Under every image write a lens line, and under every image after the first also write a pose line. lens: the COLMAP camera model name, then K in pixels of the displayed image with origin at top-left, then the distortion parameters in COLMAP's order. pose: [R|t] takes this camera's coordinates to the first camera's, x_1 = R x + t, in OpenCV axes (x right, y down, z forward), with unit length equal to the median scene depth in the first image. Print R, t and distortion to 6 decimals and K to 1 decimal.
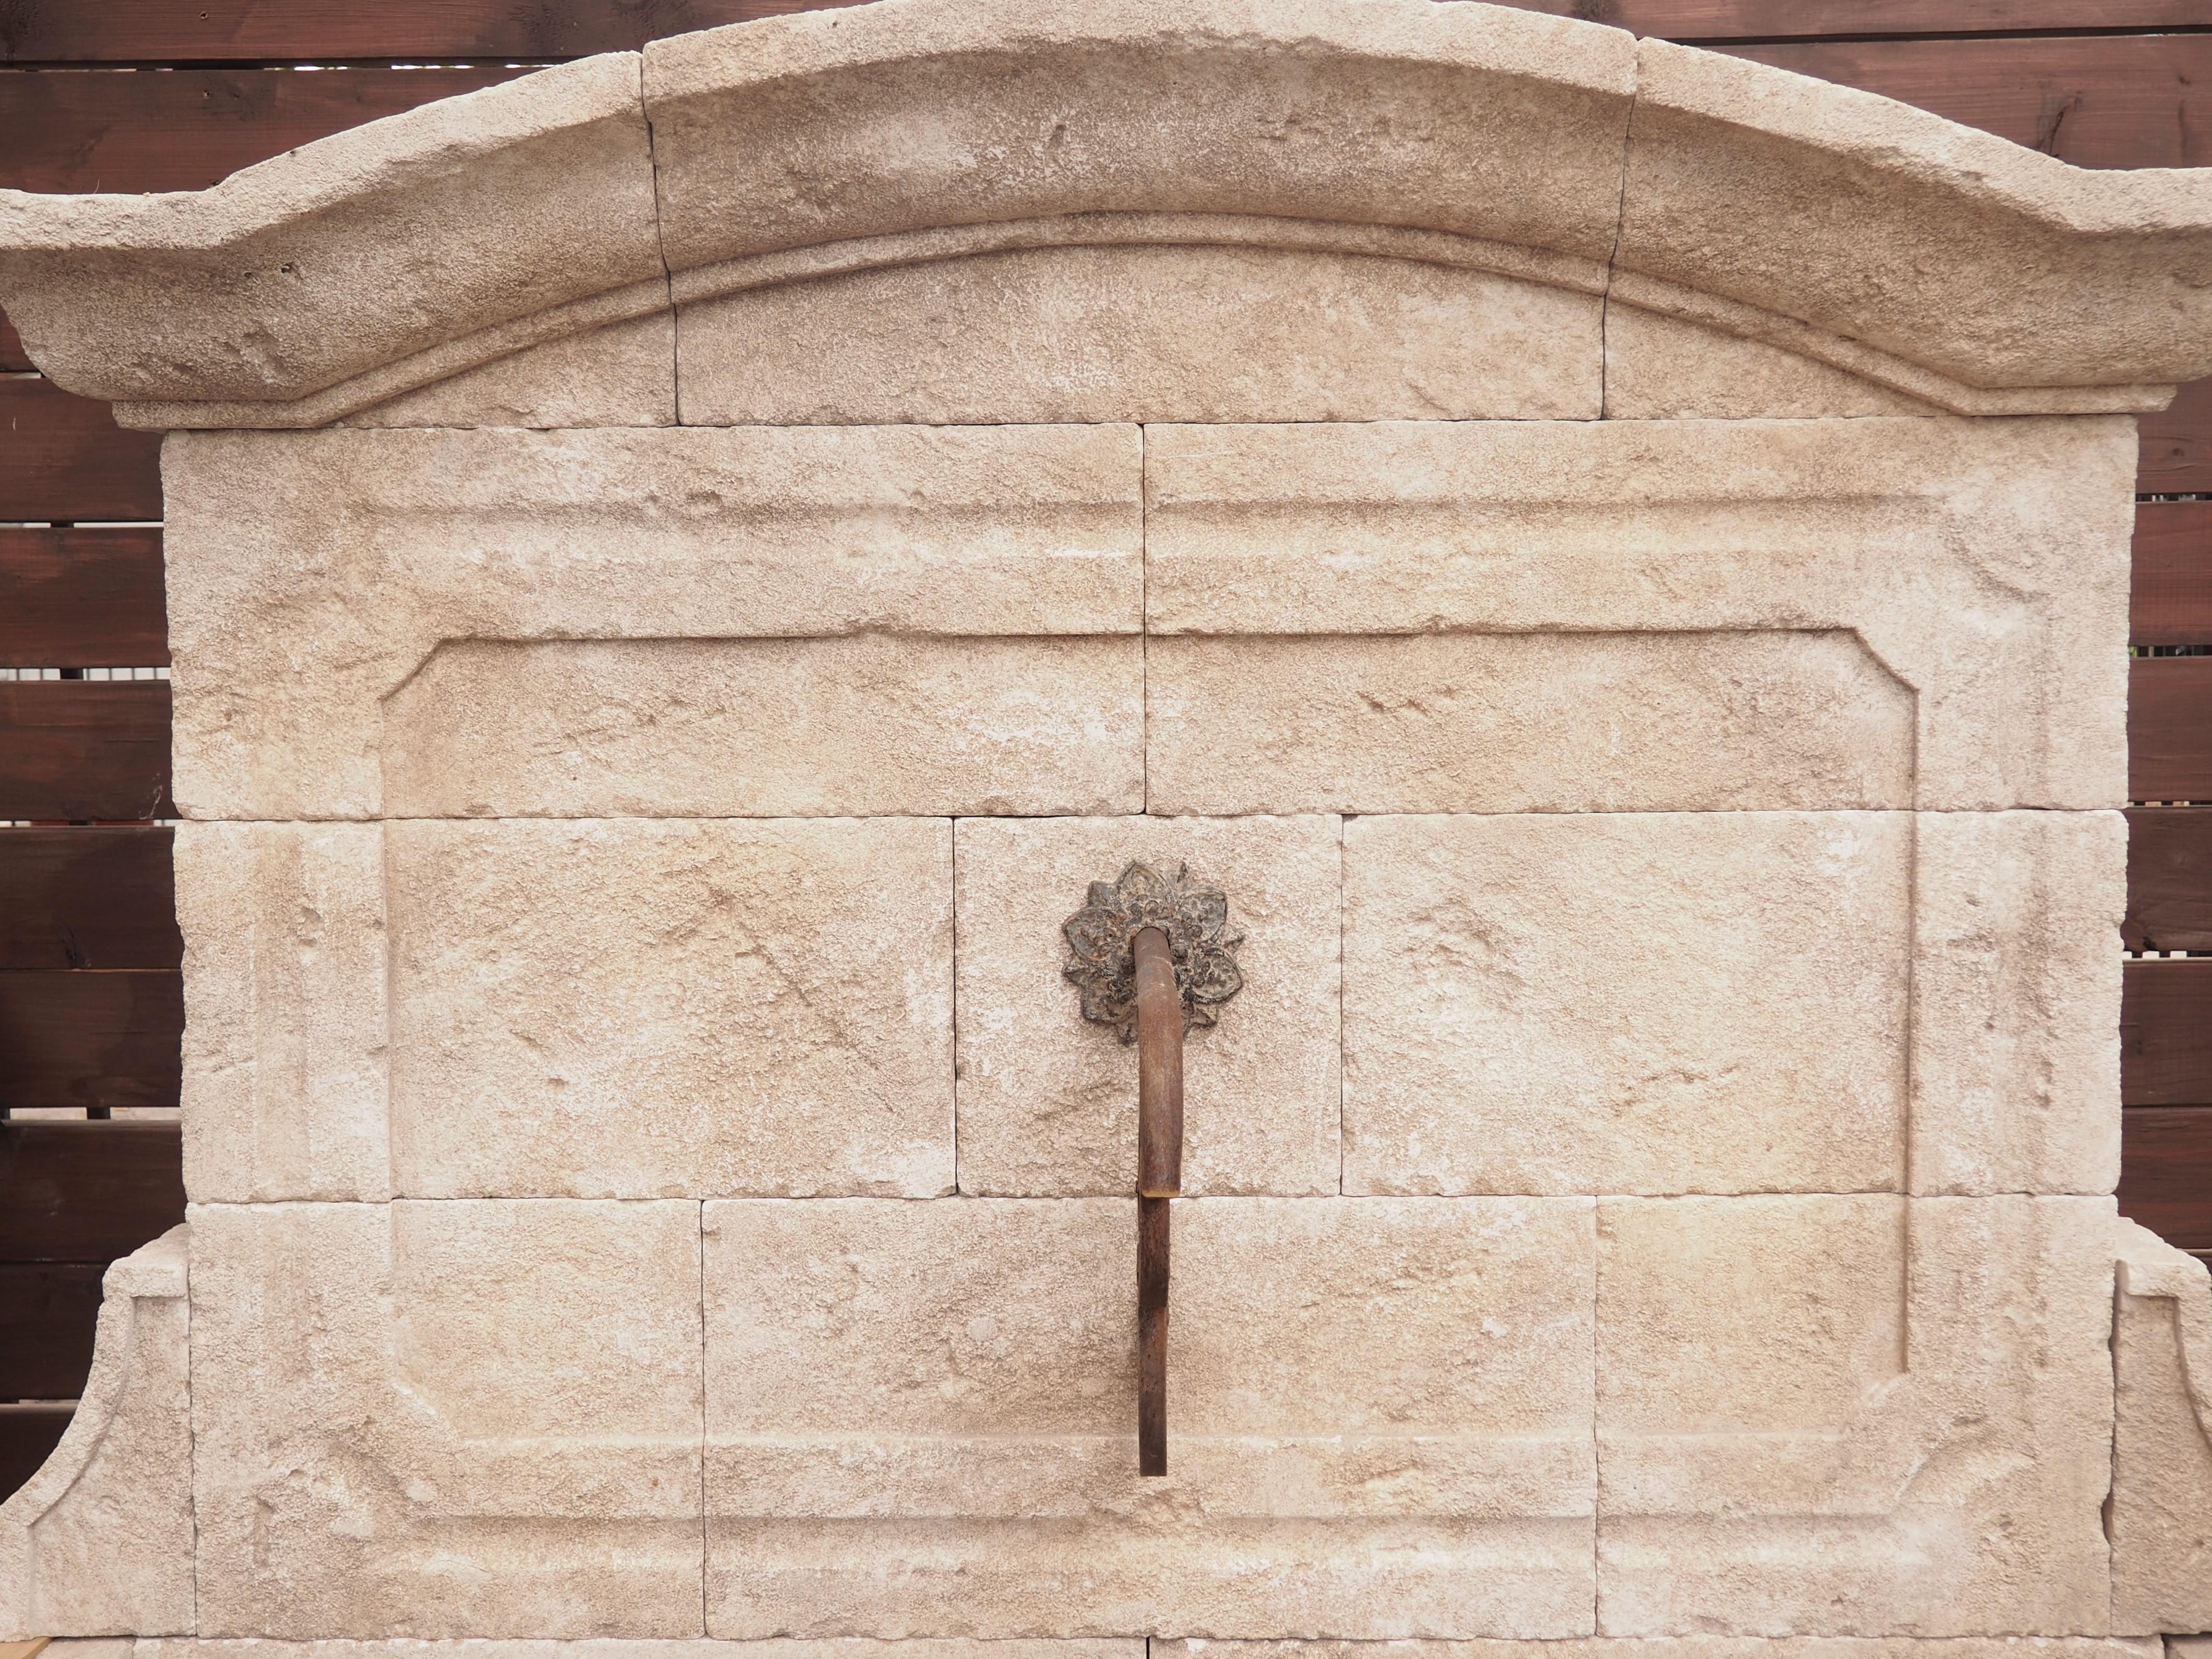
lens RADIAL K [[2598.0, 0, 1139.0], [0, 2598.0, 842.7], [0, 0, 1]] dist [0.019225, 0.000000]
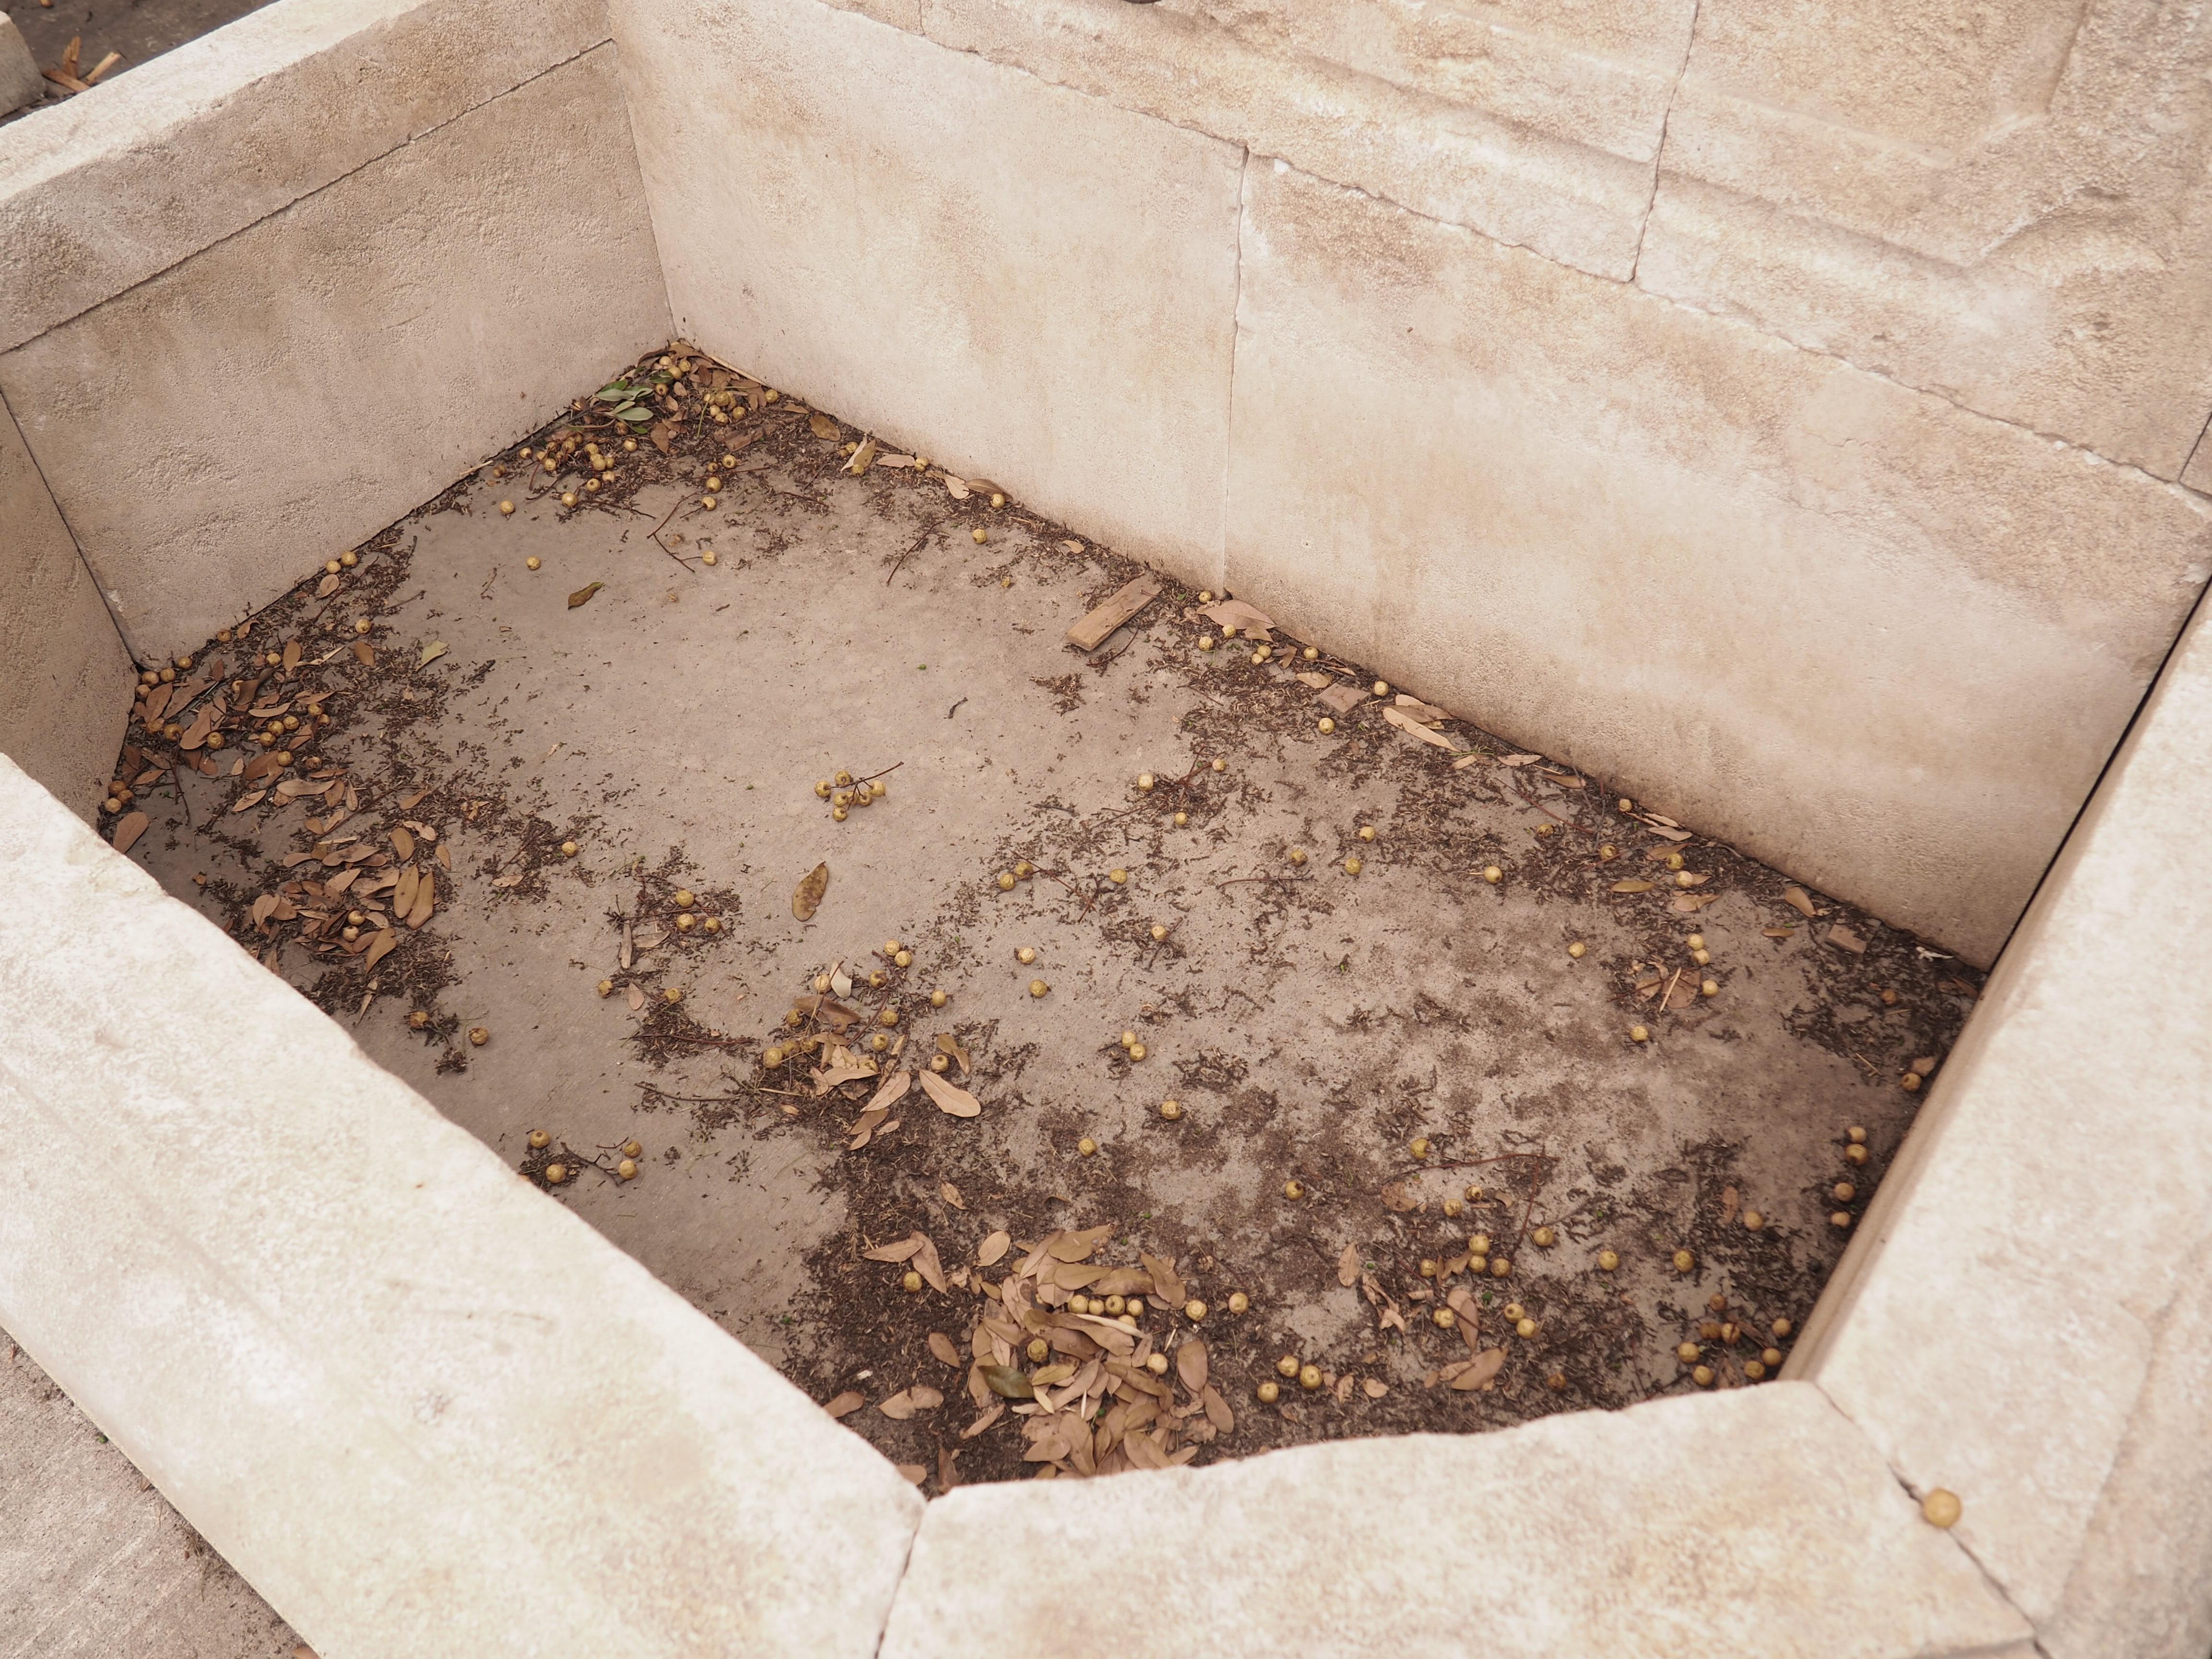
lens RADIAL K [[1853.2, 0, 1097.9], [0, 1853.2, 831.6], [0, 0, 1]] dist [-0.069893, 0.042164]
pose [[0.802753, 0.442517, -0.399707, 0.381173], [-0.040805, 0.709493, 0.703530, -0.018357], [0.594913, -0.548451, 0.587604, 0.383083]]
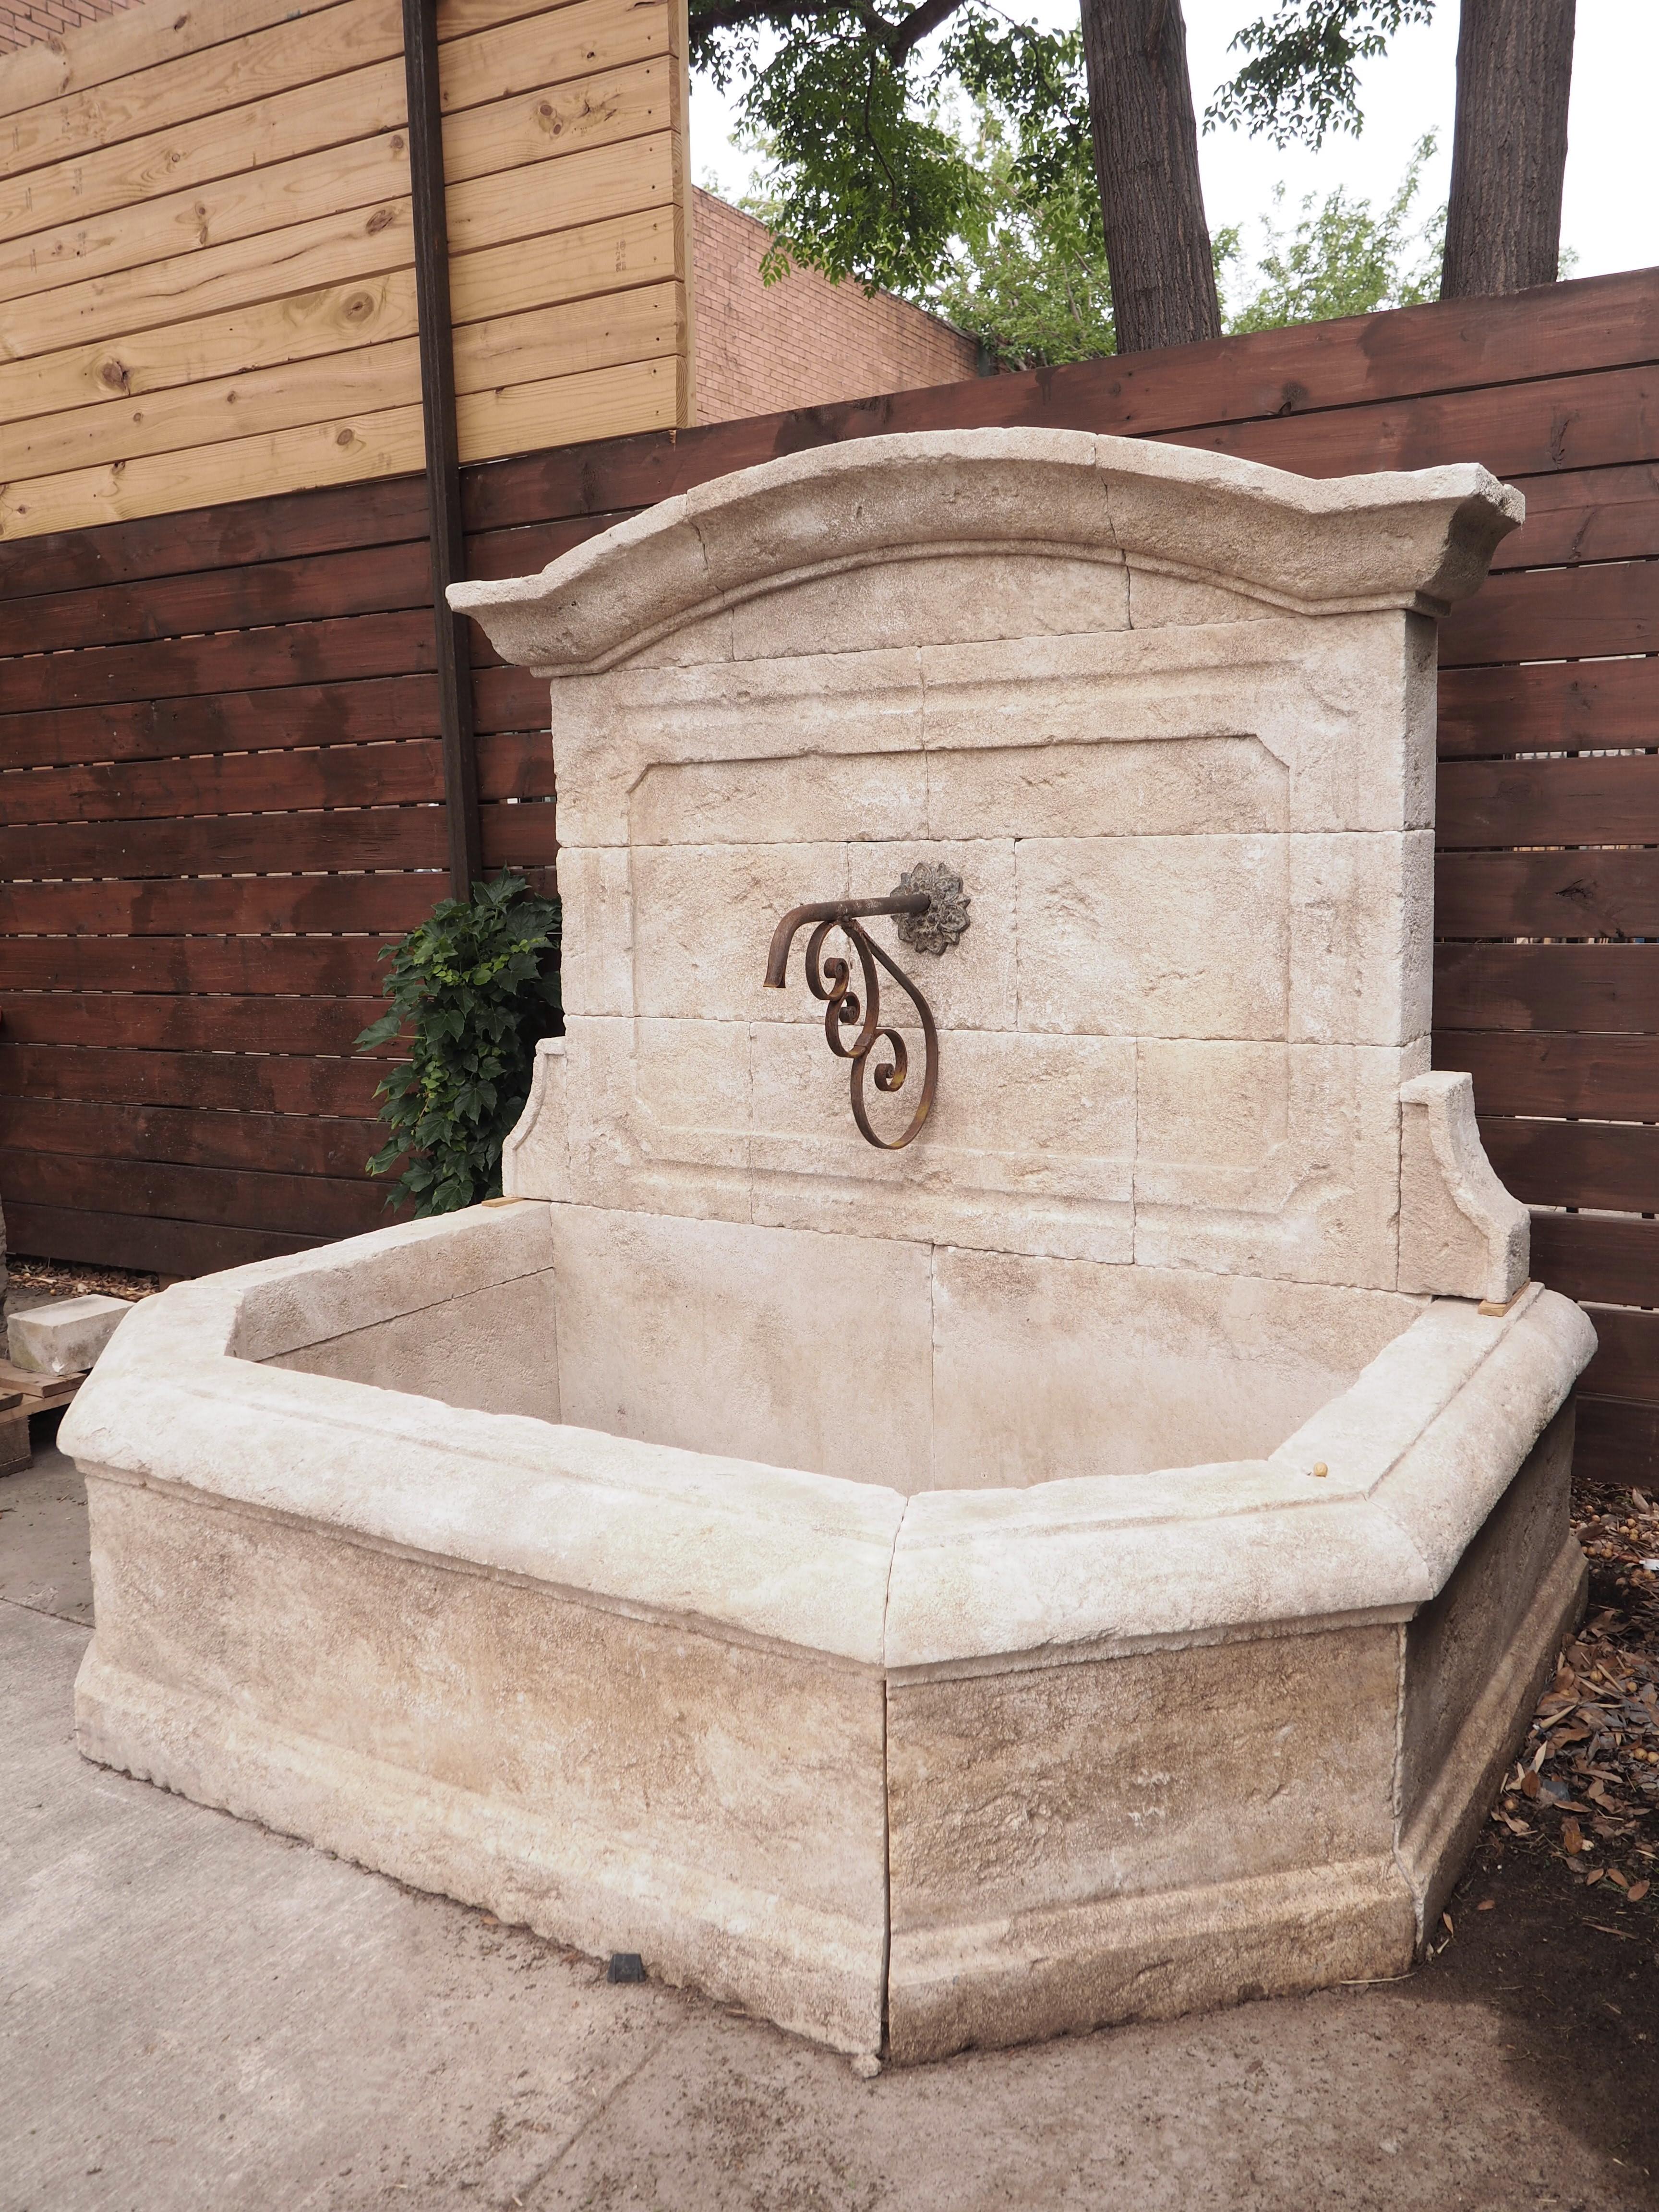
lens RADIAL K [[1853.2, 0, 838.5], [0, 1853.2, 1131.9], [0, 0, 1]] dist [-0.069893, 0.042164]
pose [[0.860578, 0.067351, -0.504845, 0.686460], [-0.026123, 0.995750, 0.088311, 0.090710], [0.508648, -0.062810, 0.858681, -0.298068]]
